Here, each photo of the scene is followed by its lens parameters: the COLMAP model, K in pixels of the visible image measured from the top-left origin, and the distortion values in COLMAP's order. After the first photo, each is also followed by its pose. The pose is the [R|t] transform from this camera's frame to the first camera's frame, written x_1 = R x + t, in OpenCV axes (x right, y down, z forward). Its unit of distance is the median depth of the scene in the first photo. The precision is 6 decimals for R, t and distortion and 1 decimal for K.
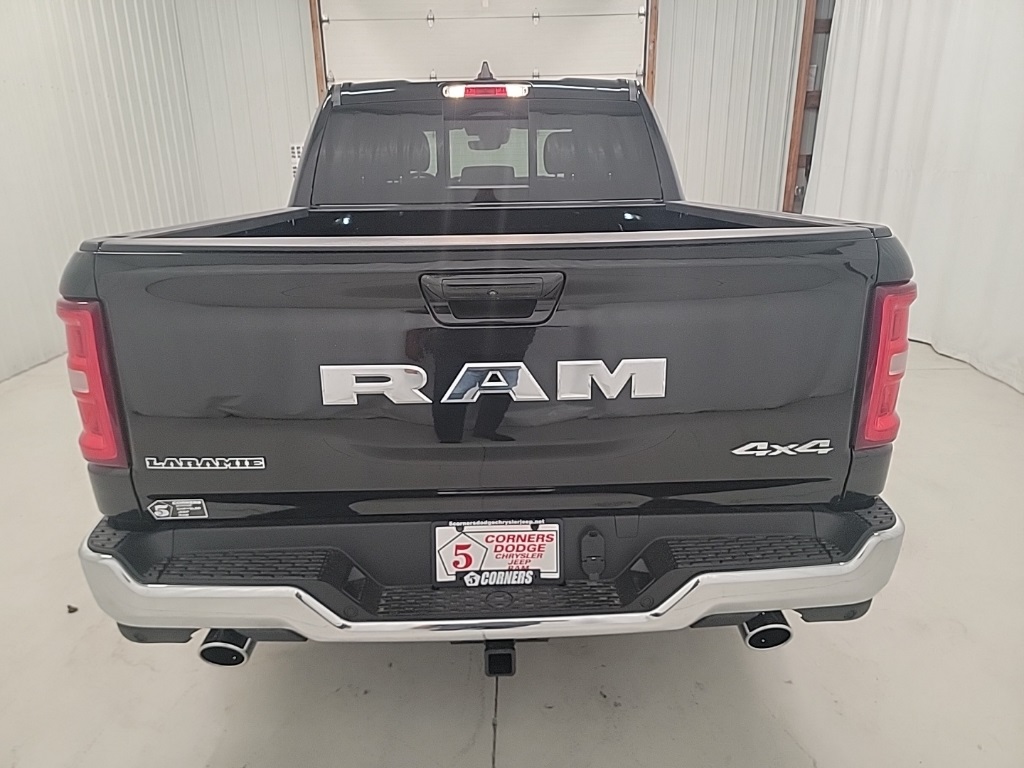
lens RADIAL K [[700.9, 0, 498.5], [0, 700.9, 383.0], [0, 0, 1]] dist [0.068327, -0.054887]
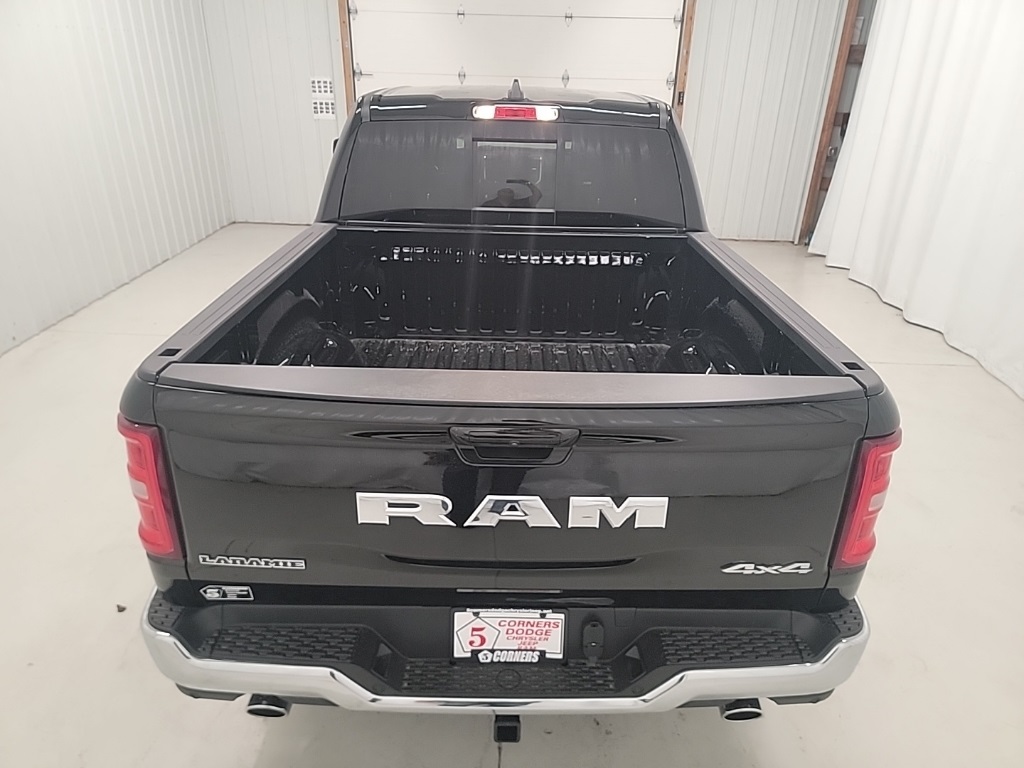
lens RADIAL K [[702.9, 0, 512.0], [0, 702.9, 384.0], [0, 0, 1]] dist [0.068346, -0.055680]
pose [[0.999110, 0.042173, 0.000248, -0.013646], [-0.041842, 0.990506, 0.130944, -0.313245], [0.005277, -0.130838, 0.991390, -0.074223]]
